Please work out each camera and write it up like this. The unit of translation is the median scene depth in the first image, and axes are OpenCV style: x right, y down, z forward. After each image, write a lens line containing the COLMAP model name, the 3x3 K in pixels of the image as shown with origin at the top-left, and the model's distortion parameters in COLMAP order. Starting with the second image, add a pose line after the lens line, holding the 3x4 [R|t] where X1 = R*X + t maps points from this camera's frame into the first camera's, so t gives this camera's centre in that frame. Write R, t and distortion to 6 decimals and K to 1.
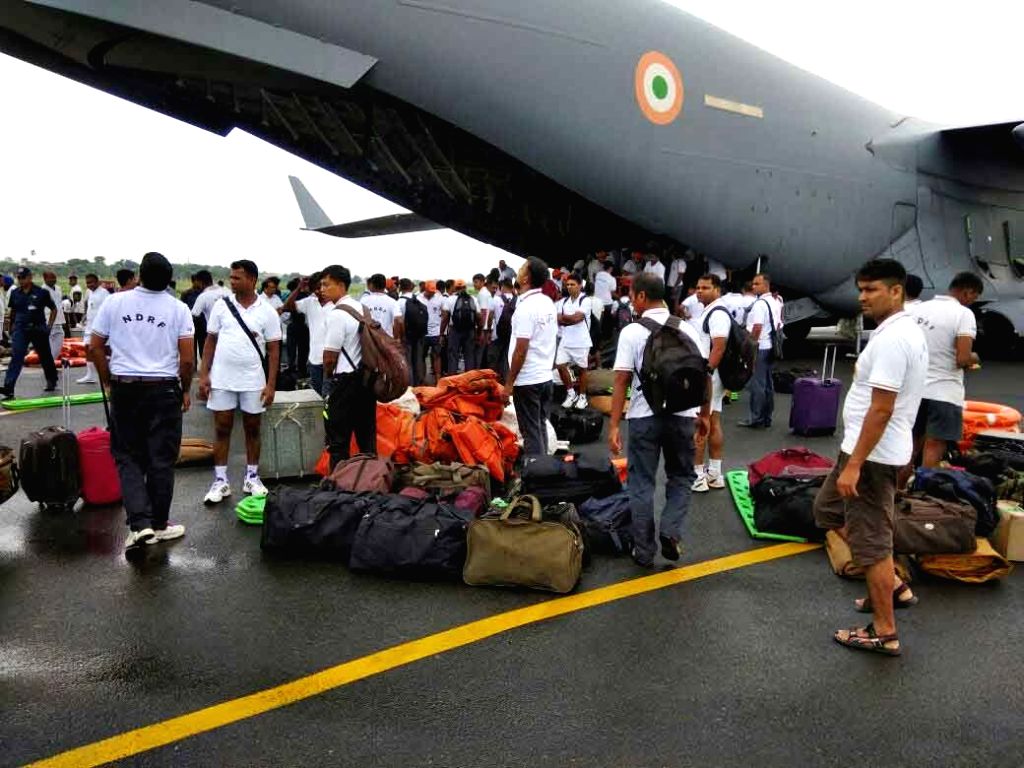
lens RADIAL K [[849.3, 0, 512.0], [0, 849.3, 384.0], [0, 0, 1]] dist [0.108085, -0.234056]
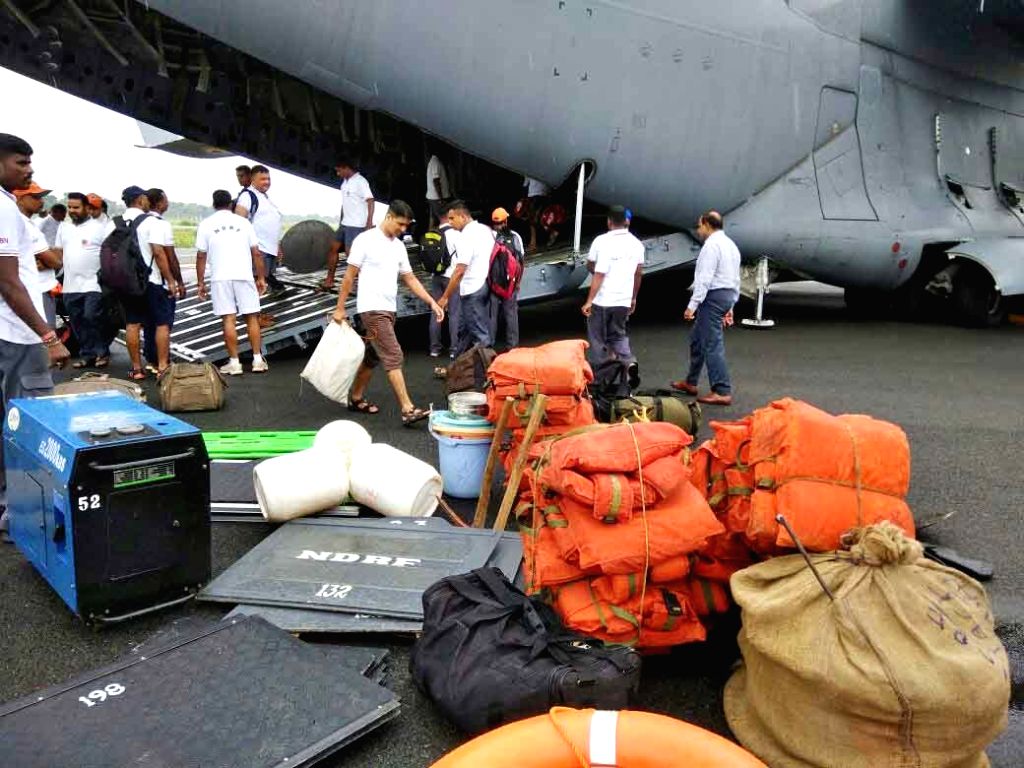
lens RADIAL K [[812.1, 0, 539.2], [0, 812.1, 398.4], [0, 0, 1]] dist [0.049726, -0.070824]
pose [[0.999583, 0.003467, 0.028665, 0.218960], [-0.006139, 0.995585, 0.093660, -0.033508], [-0.028214, -0.093797, 0.995192, 0.376968]]
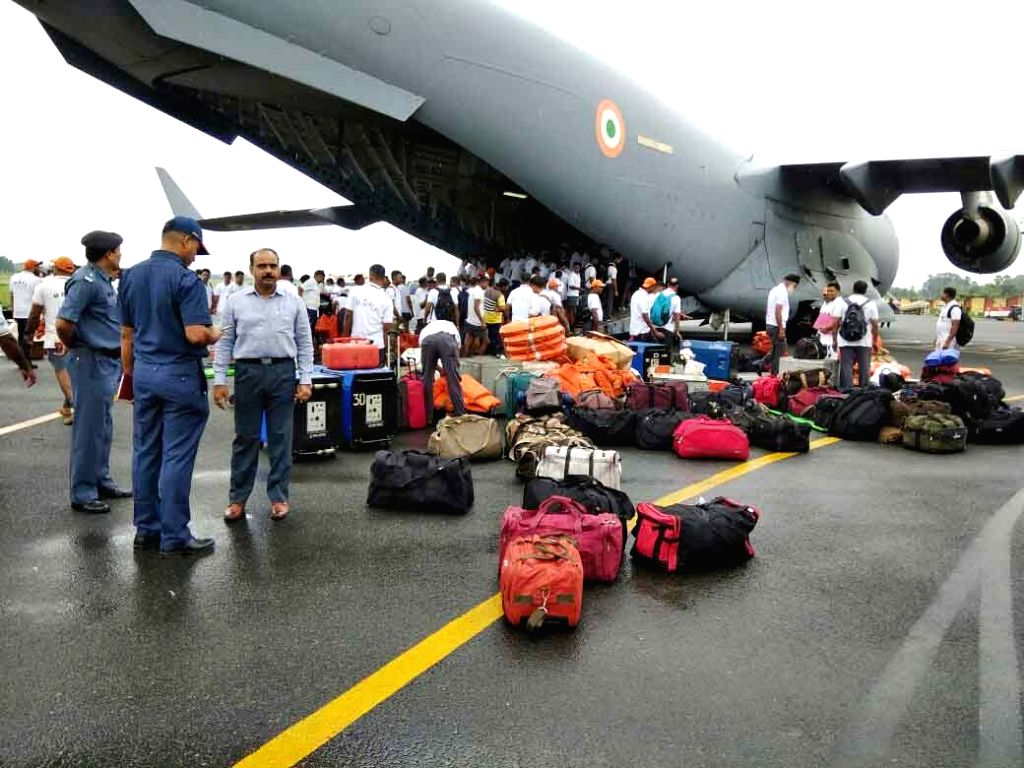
lens RADIAL K [[849.3, 0, 512.0], [0, 849.3, 384.0], [0, 0, 1]] dist [0.108085, -0.234056]
pose [[0.967715, -0.014229, 0.251646, -0.225851], [0.012311, 0.999882, 0.009192, 0.013218], [-0.251747, -0.005797, 0.967776, -0.144303]]
